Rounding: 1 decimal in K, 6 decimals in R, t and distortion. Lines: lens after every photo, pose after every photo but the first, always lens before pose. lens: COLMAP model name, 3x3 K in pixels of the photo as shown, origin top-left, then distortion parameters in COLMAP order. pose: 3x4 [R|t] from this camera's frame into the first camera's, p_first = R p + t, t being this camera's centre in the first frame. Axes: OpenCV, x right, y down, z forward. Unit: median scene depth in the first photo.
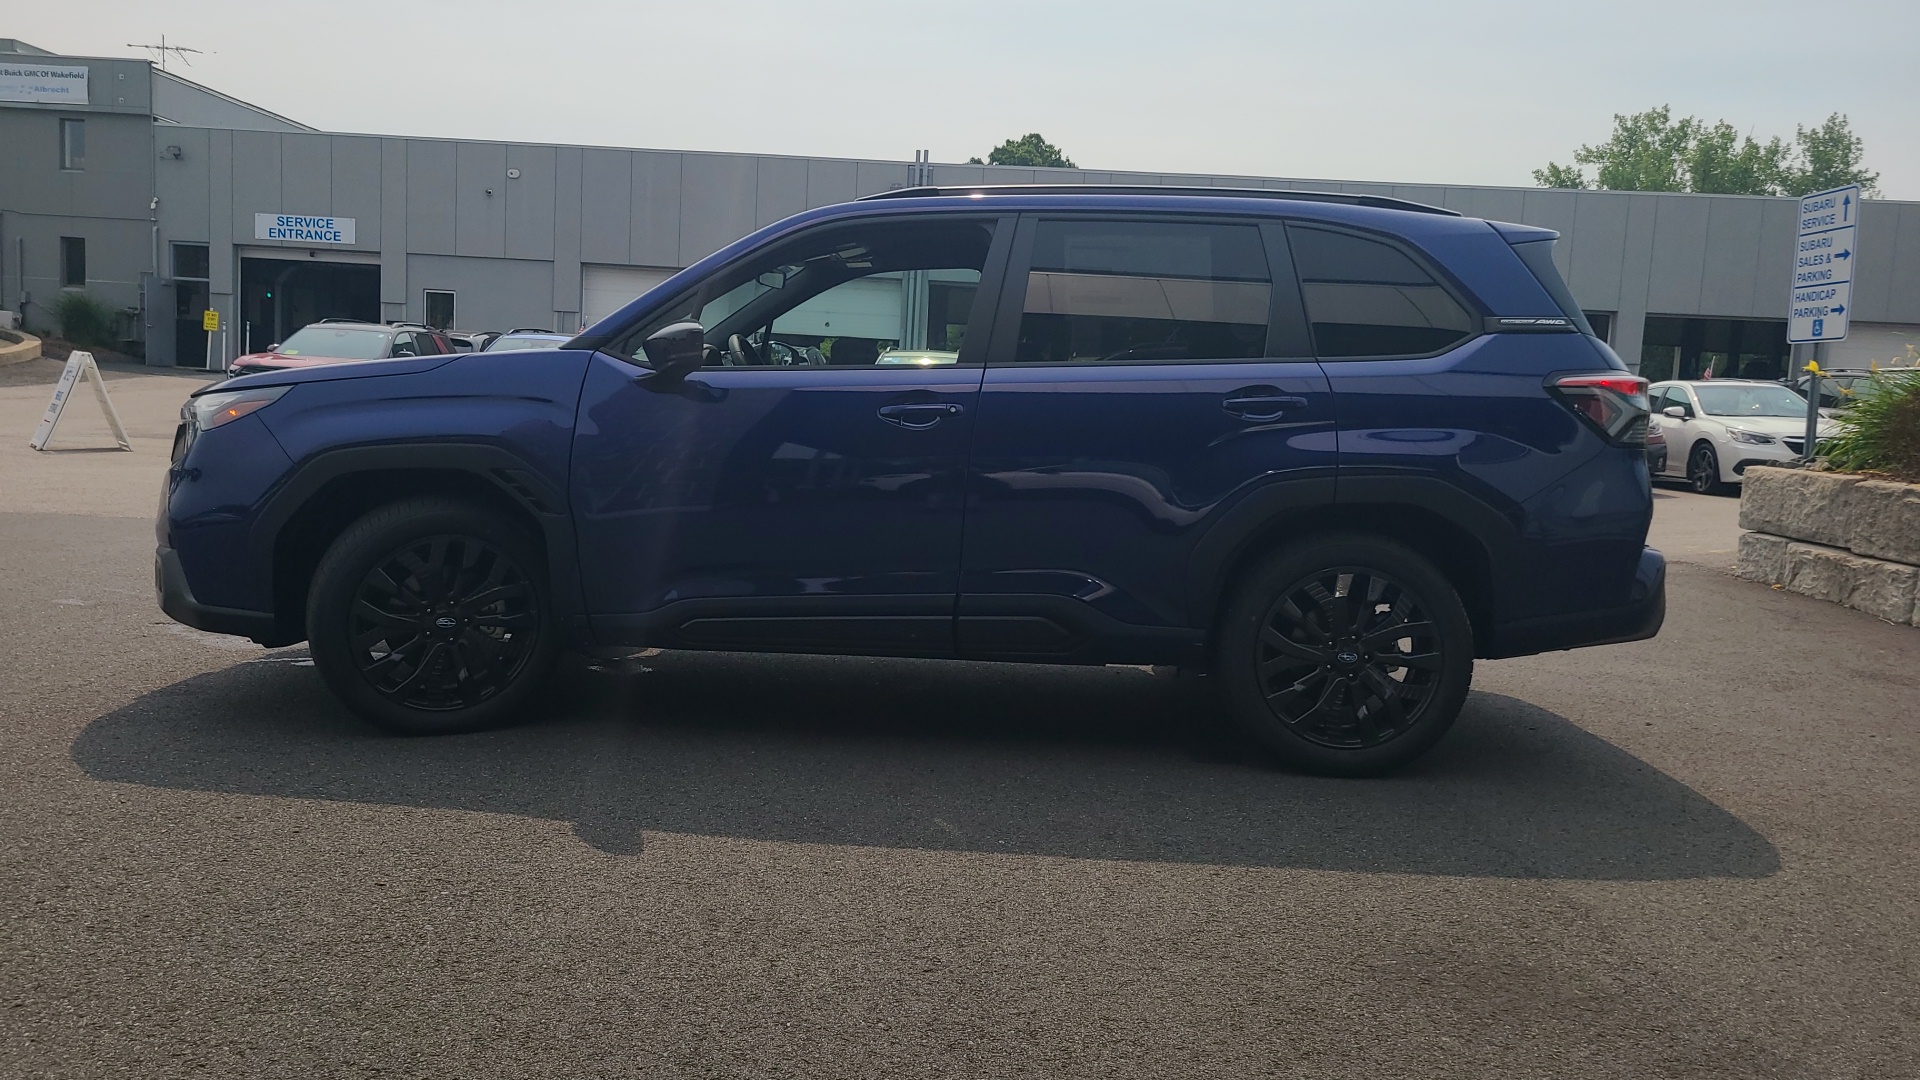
lens RADIAL K [[1467.1, 0, 956.1], [0, 1467.1, 539.3], [0, 0, 1]] dist [0.004587, -0.000429]
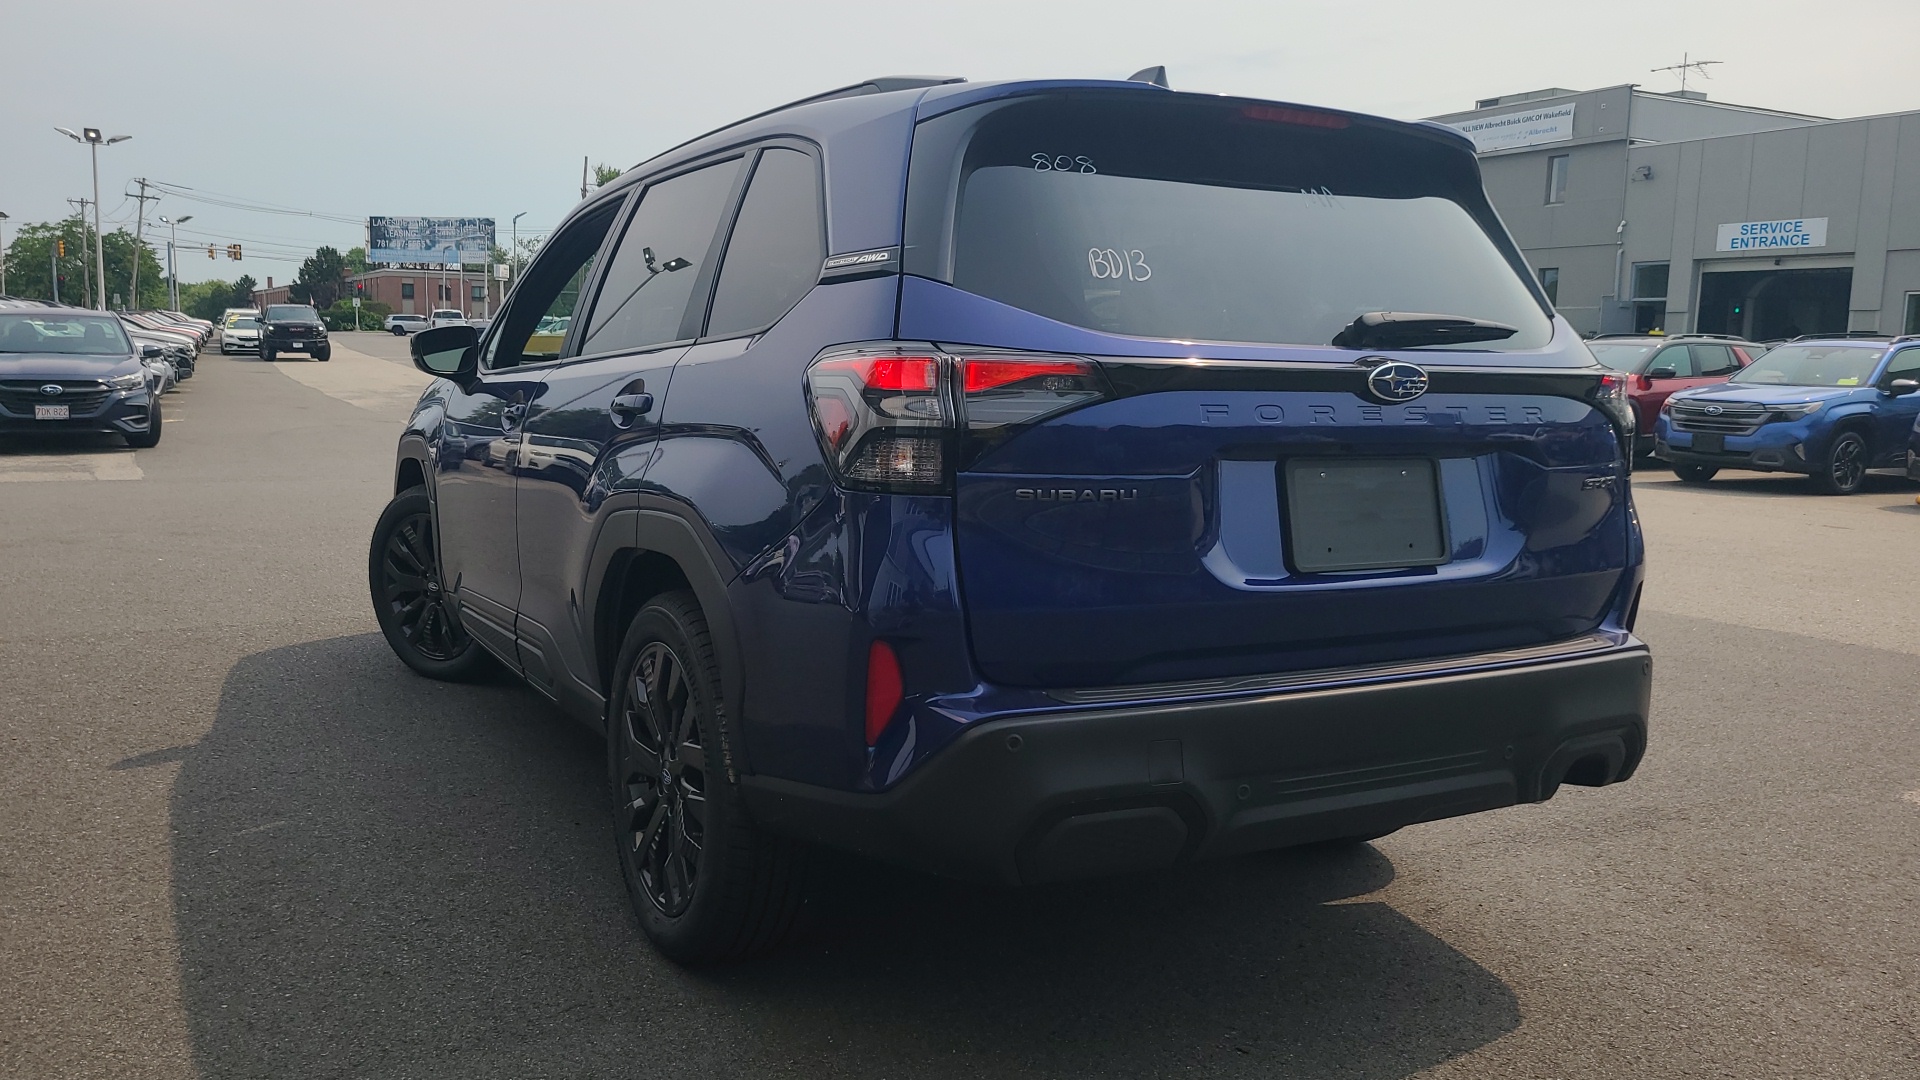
lens RADIAL K [[1467.1, 0, 930.4], [0, 1467.1, 561.2], [0, 0, 1]] dist [0.004587, -0.000429]
pose [[0.477767, 0.083818, -0.874479, 0.127338], [-0.086040, 0.995117, 0.048374, -0.008149], [0.874263, 0.052129, 0.482645, 0.109943]]
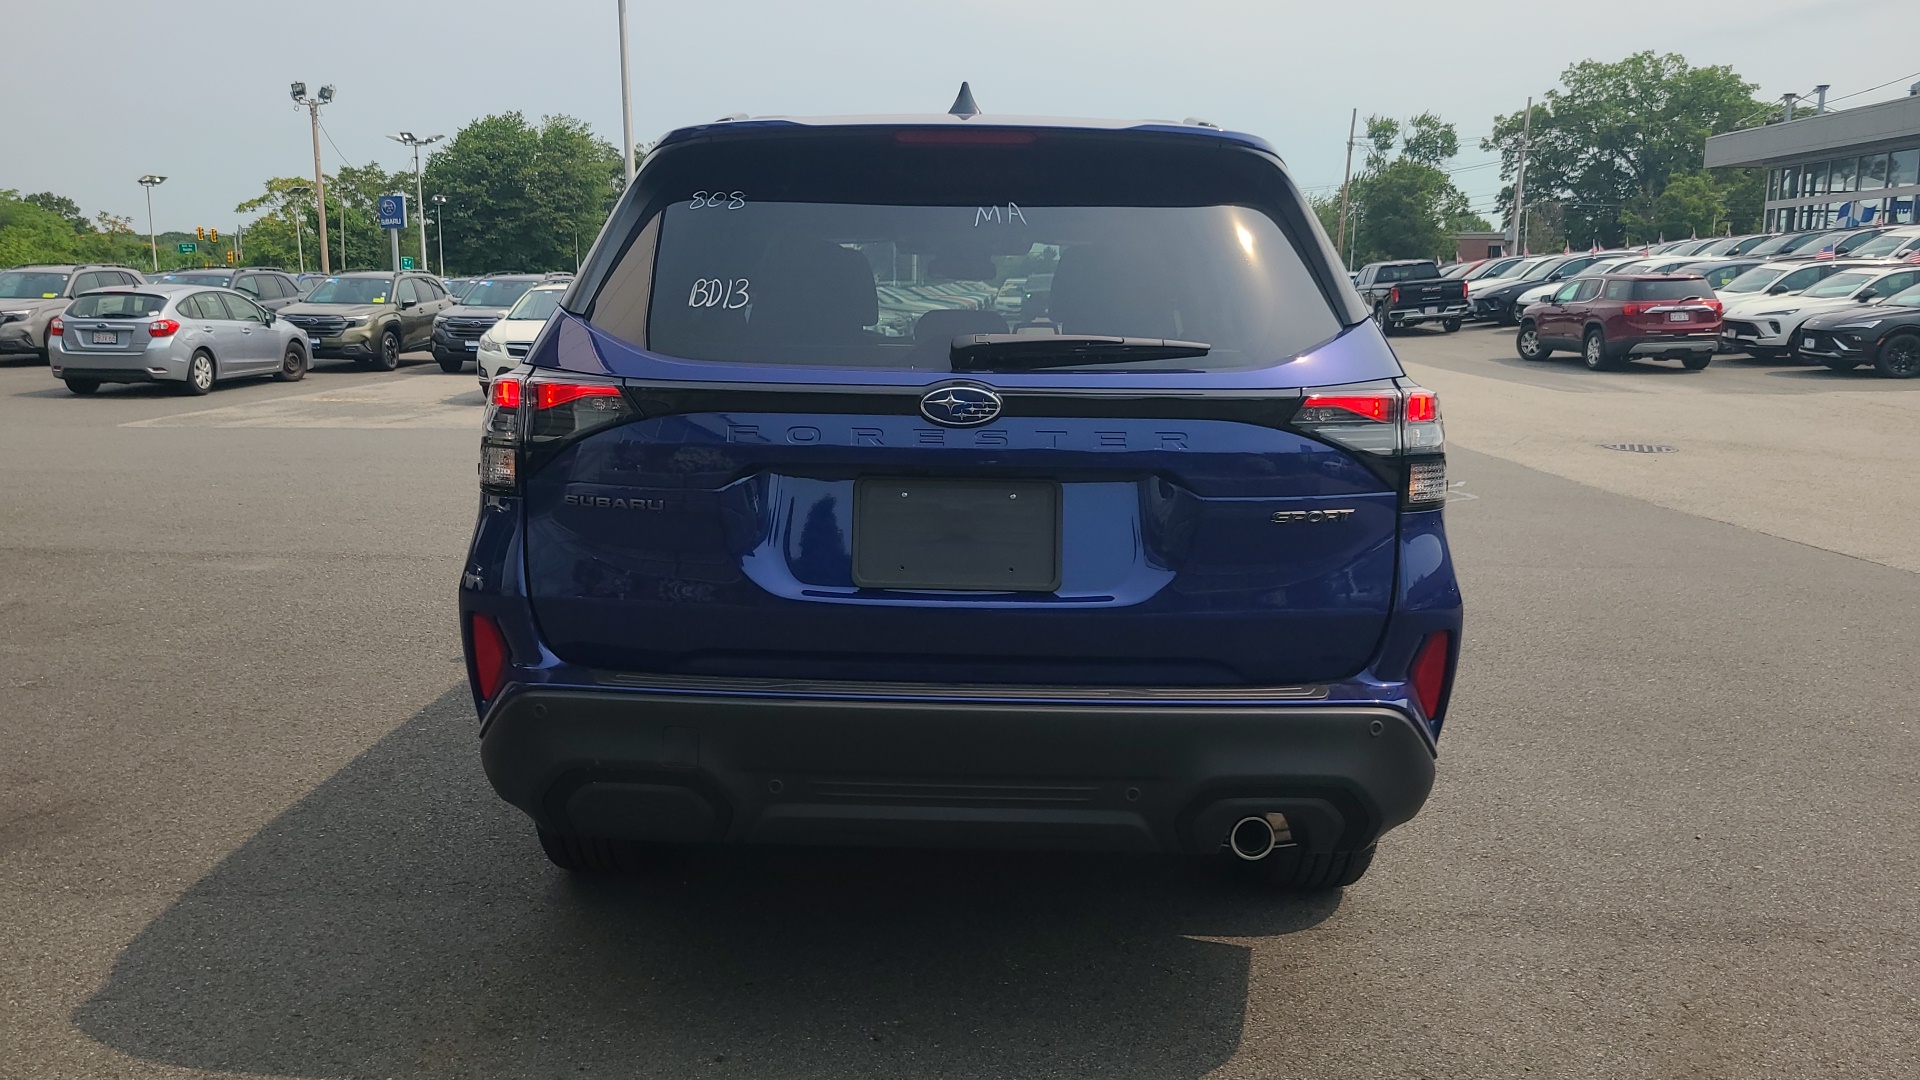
lens RADIAL K [[1467.1, 0, 923.3], [0, 1467.1, 563.1], [0, 0, 1]] dist [0.004587, -0.000429]
pose [[-0.026121, 0.129602, -0.991222, 0.148140], [-0.111999, 0.984938, 0.131732, -0.017663], [0.993365, 0.114457, -0.011213, 0.167744]]
